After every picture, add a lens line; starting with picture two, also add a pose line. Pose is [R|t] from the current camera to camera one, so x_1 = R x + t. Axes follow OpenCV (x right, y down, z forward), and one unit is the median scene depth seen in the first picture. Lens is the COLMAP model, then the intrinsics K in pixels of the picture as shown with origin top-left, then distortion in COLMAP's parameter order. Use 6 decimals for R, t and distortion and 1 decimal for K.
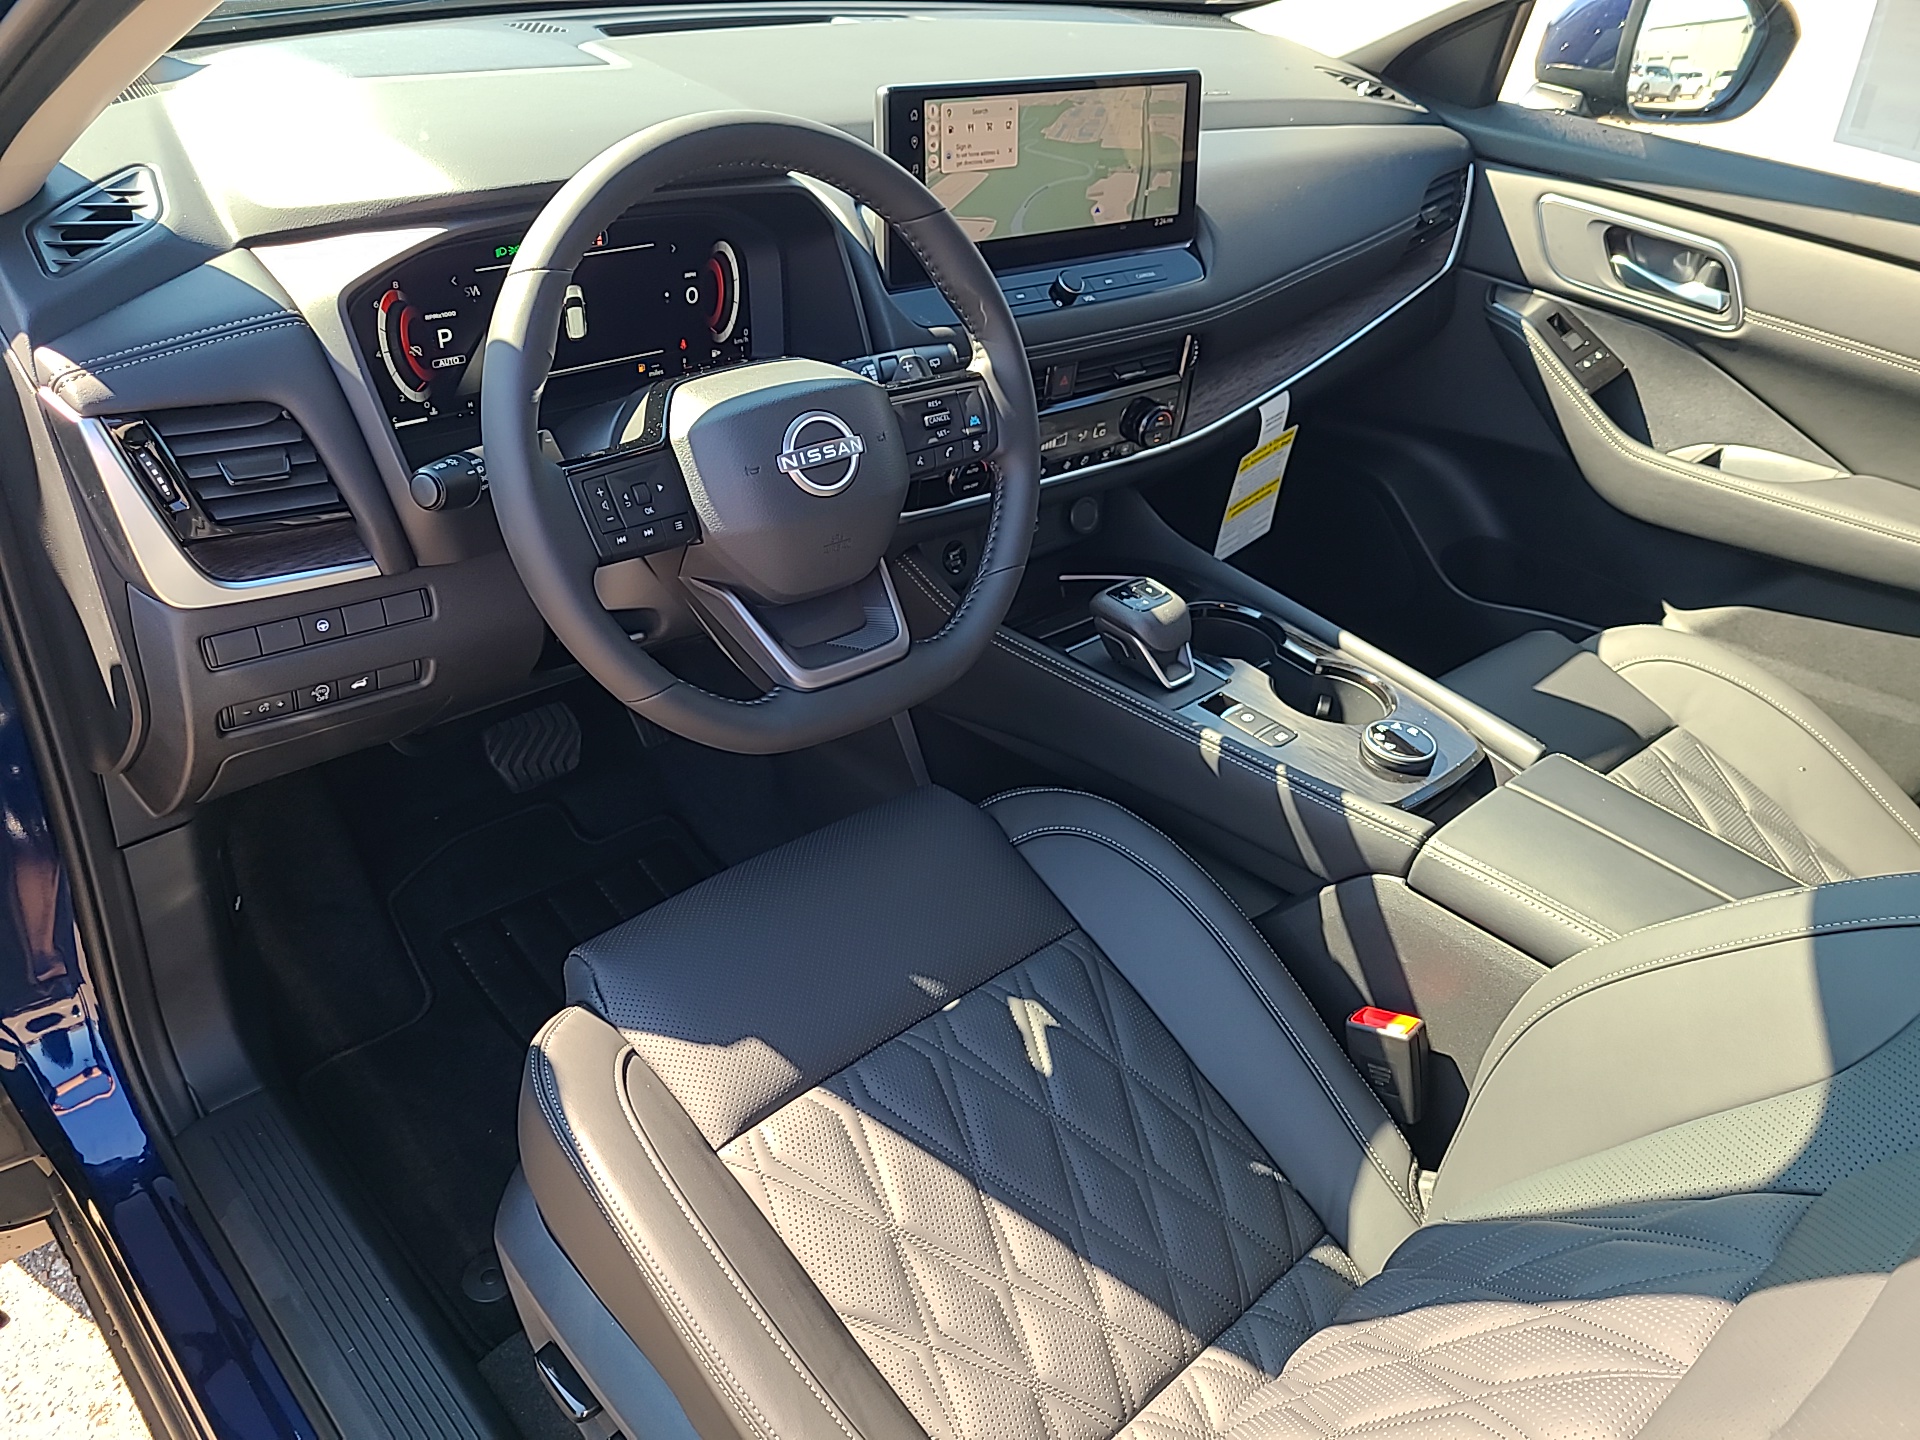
lens RADIAL K [[1407.1, 0, 960.0], [0, 1407.1, 720.0], [0, 0, 1]] dist [0.008902, -0.004116]
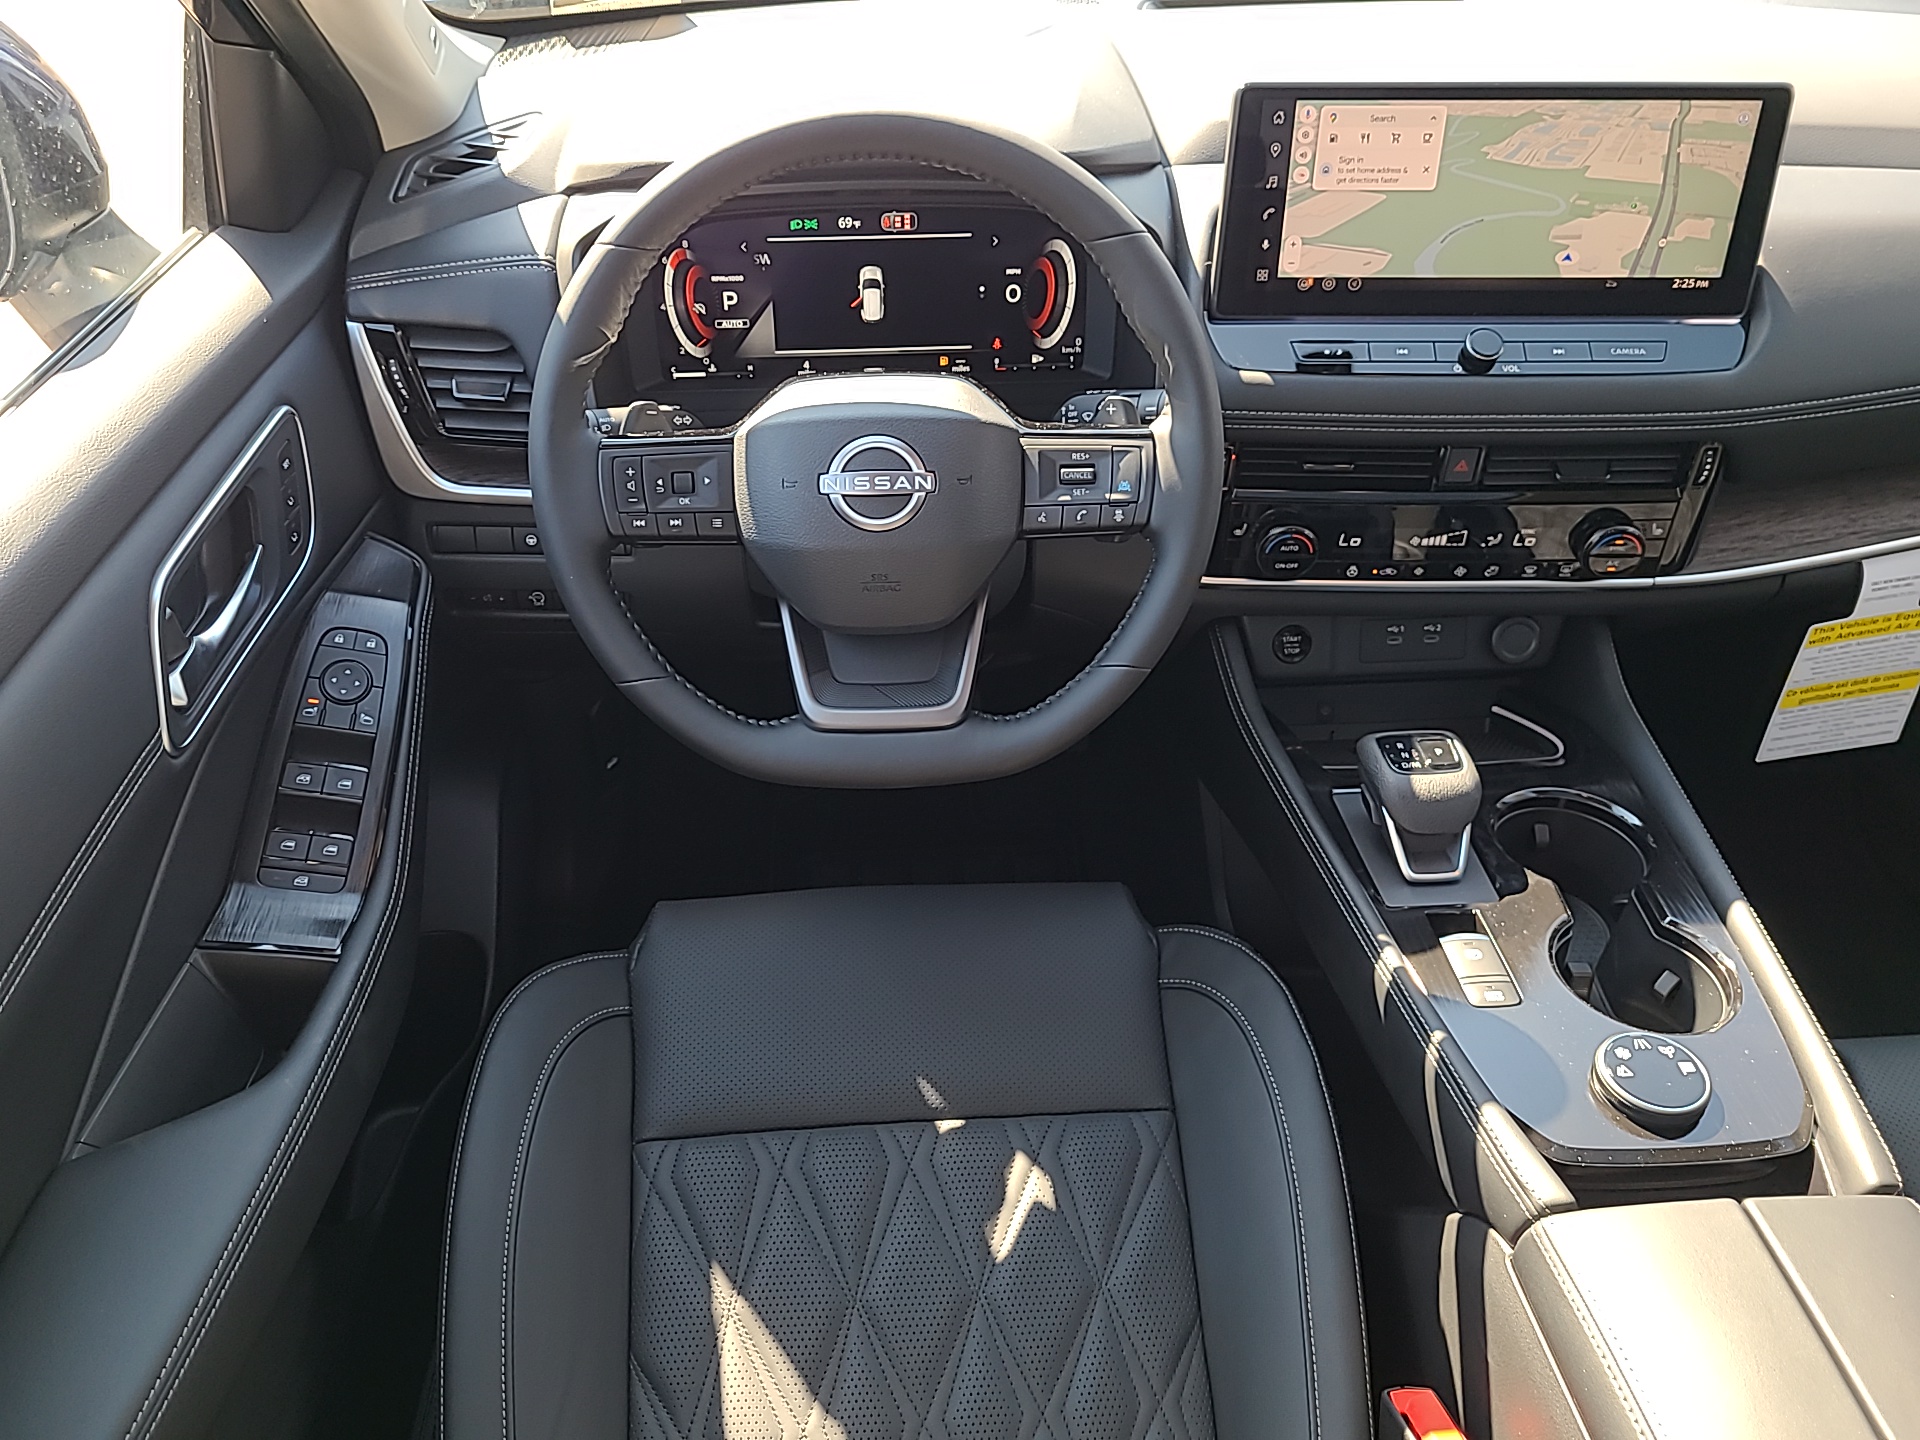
lens RADIAL K [[1457.6, 0, 945.7], [0, 1457.6, 714.5], [0, 0, 1]] dist [0.007444, -0.009182]
pose [[0.779882, 0.296743, -0.551115, 0.386028], [-0.293382, 0.951069, 0.096930, -0.118650], [0.552912, 0.086094, 0.828780, 0.205931]]
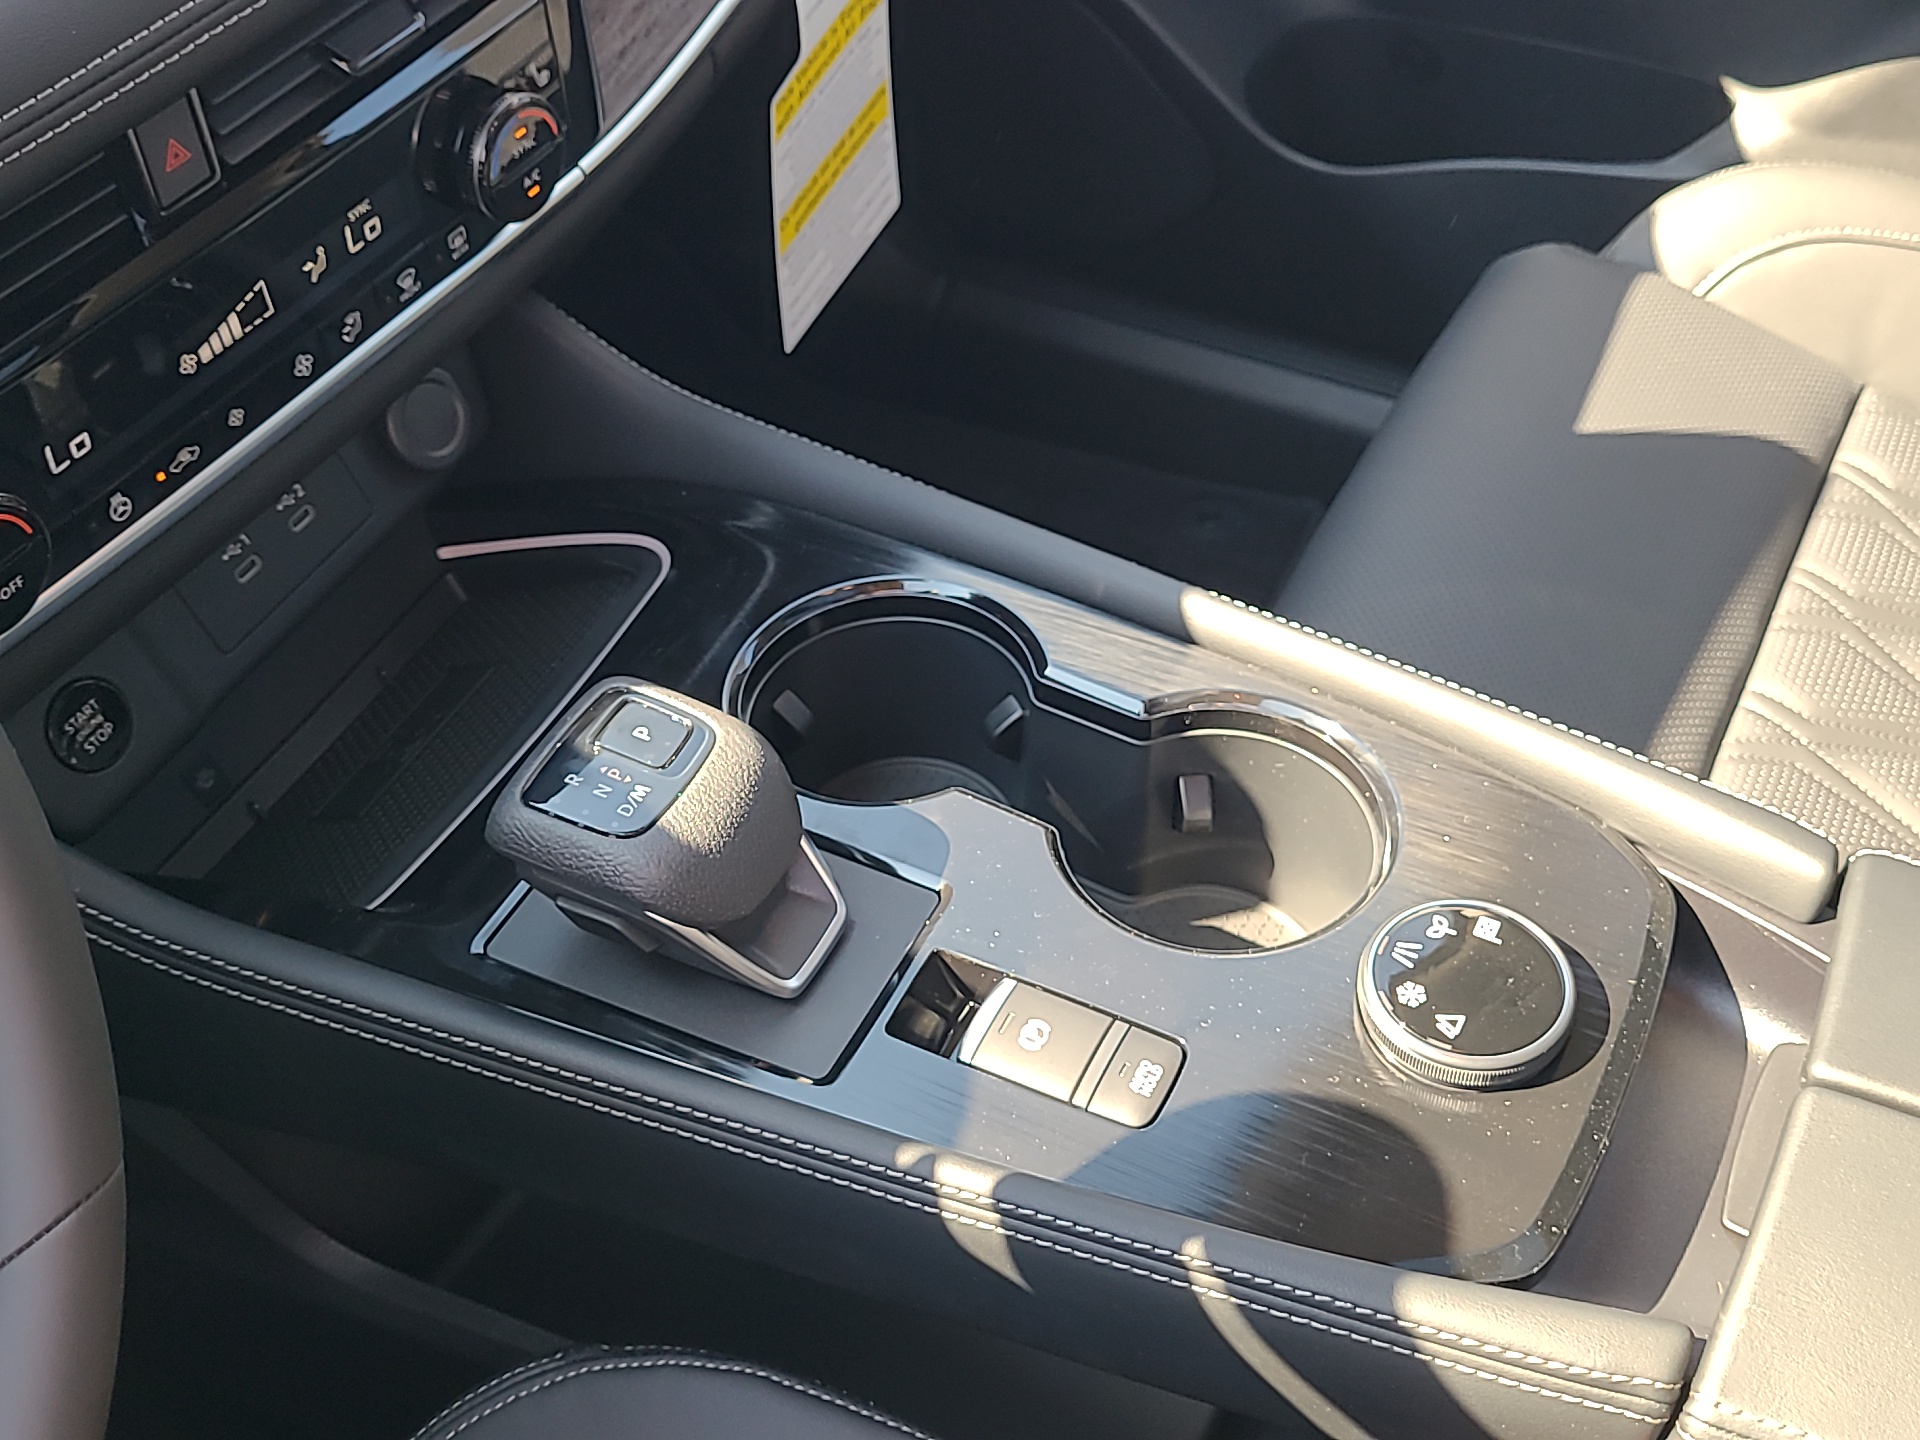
lens RADIAL K [[2109.2, 0, 960.0], [0, 2109.2, 720.0], [0, 0, 1]] dist [0.005524, 0.021221]
pose [[0.928001, -0.344693, 0.141425, 0.145137], [0.306910, 0.922434, 0.234355, -0.205523], [-0.211235, -0.174077, 0.961809, 0.541688]]
